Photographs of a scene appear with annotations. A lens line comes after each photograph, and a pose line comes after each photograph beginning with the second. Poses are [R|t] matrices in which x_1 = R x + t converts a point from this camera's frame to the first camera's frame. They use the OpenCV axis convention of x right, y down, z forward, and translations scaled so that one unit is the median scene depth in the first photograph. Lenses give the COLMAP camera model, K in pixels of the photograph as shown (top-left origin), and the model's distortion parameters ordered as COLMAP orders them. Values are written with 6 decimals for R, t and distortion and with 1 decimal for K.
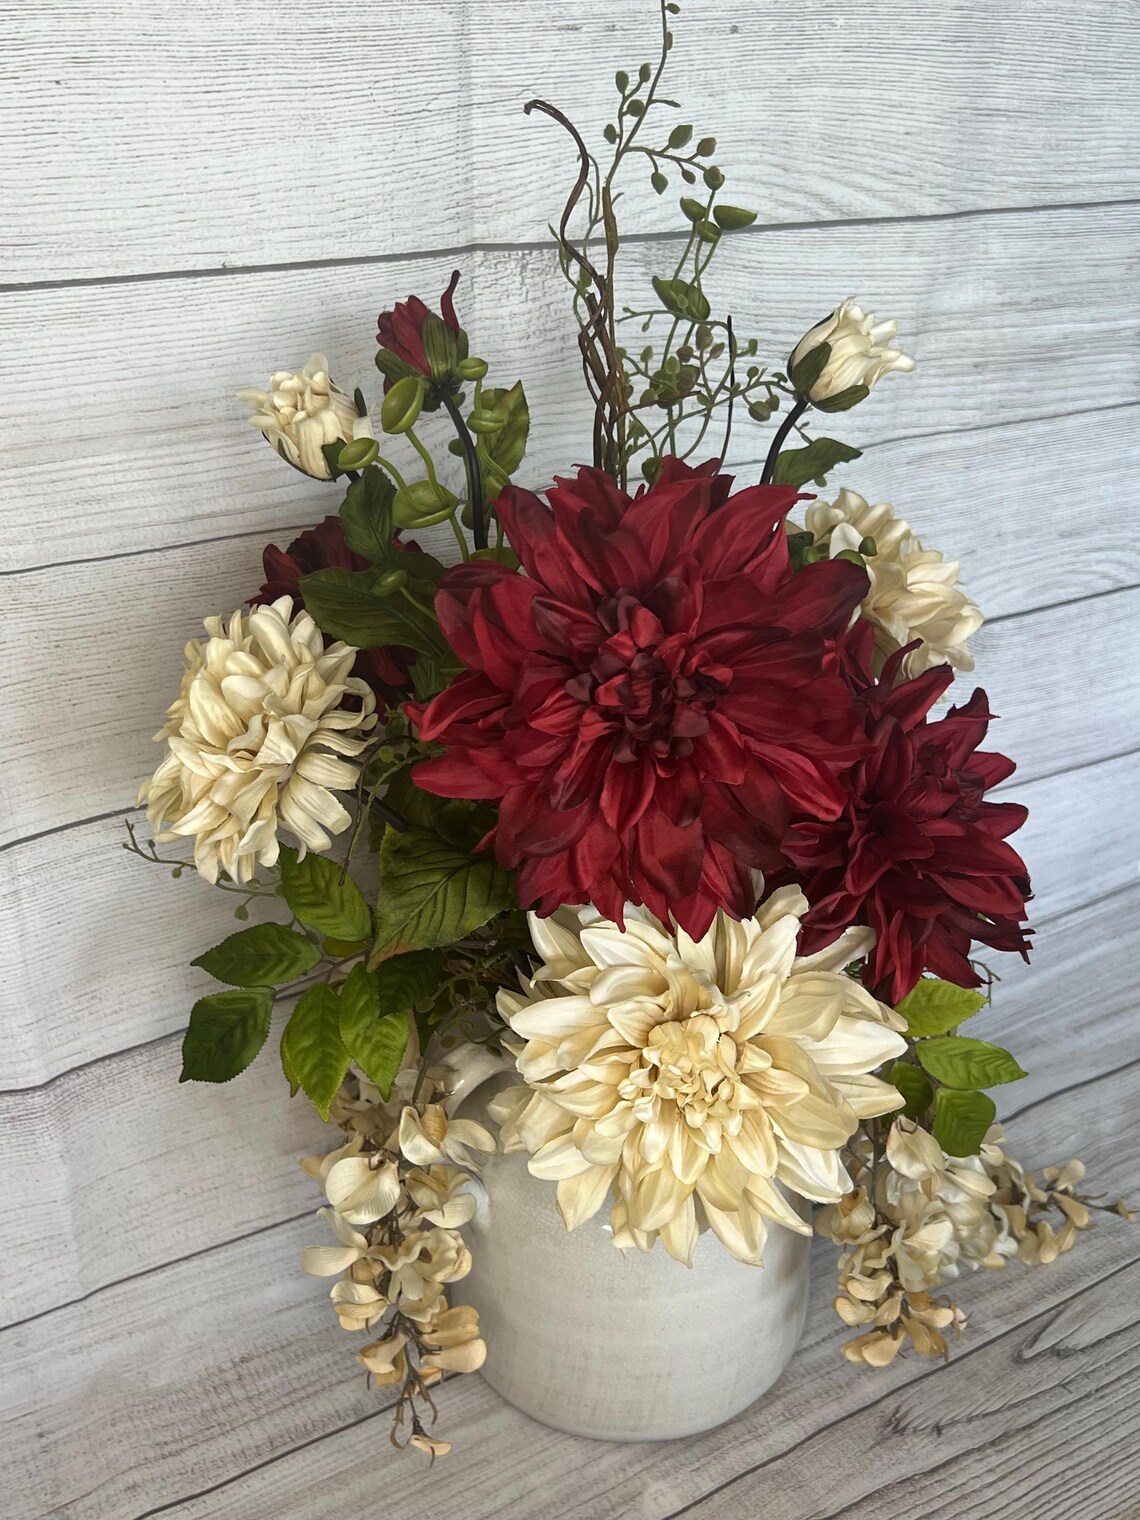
lens RADIAL K [[1500.8, 0, 578.9], [0, 1500.8, 764.0], [0, 0, 1]] dist [0.010186, 0.000000]
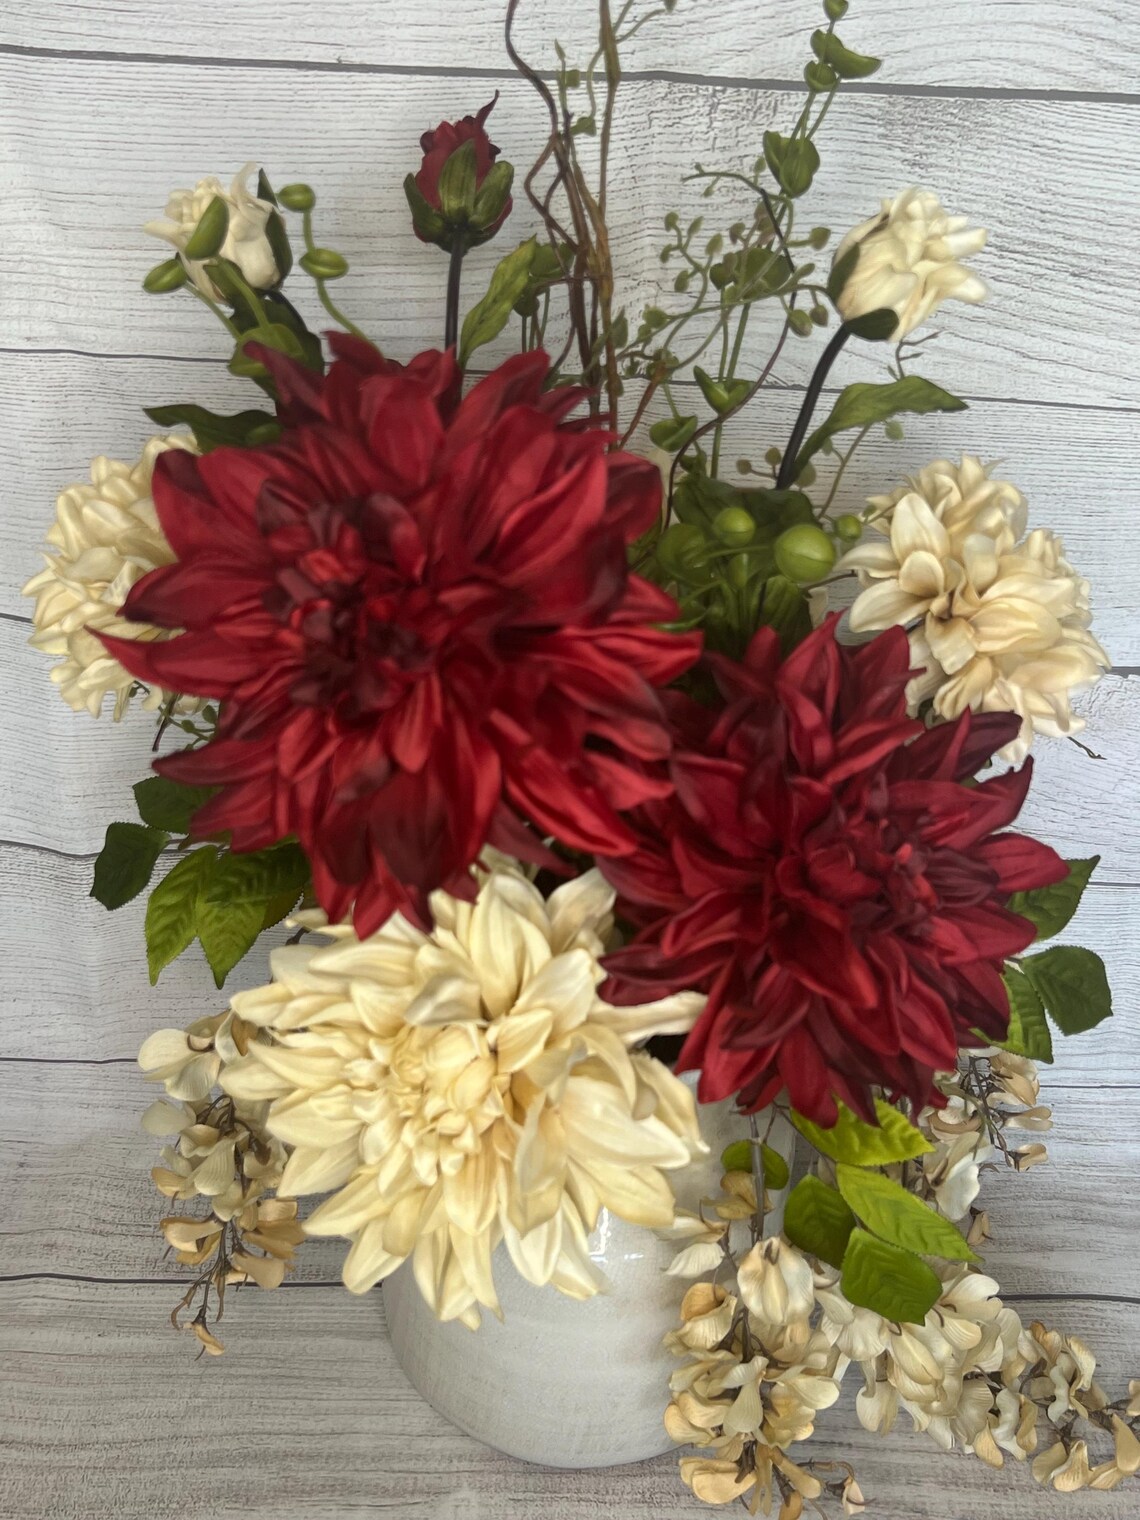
lens RADIAL K [[1500.8, 0, 588.4], [0, 1500.8, 764.2], [0, 0, 1]] dist [0.010186, 0.000000]
pose [[0.861517, 0.296483, -0.412172, 0.353845], [-0.259355, 0.954872, 0.144758, -0.088405], [0.436490, -0.017813, 0.899533, 0.222379]]
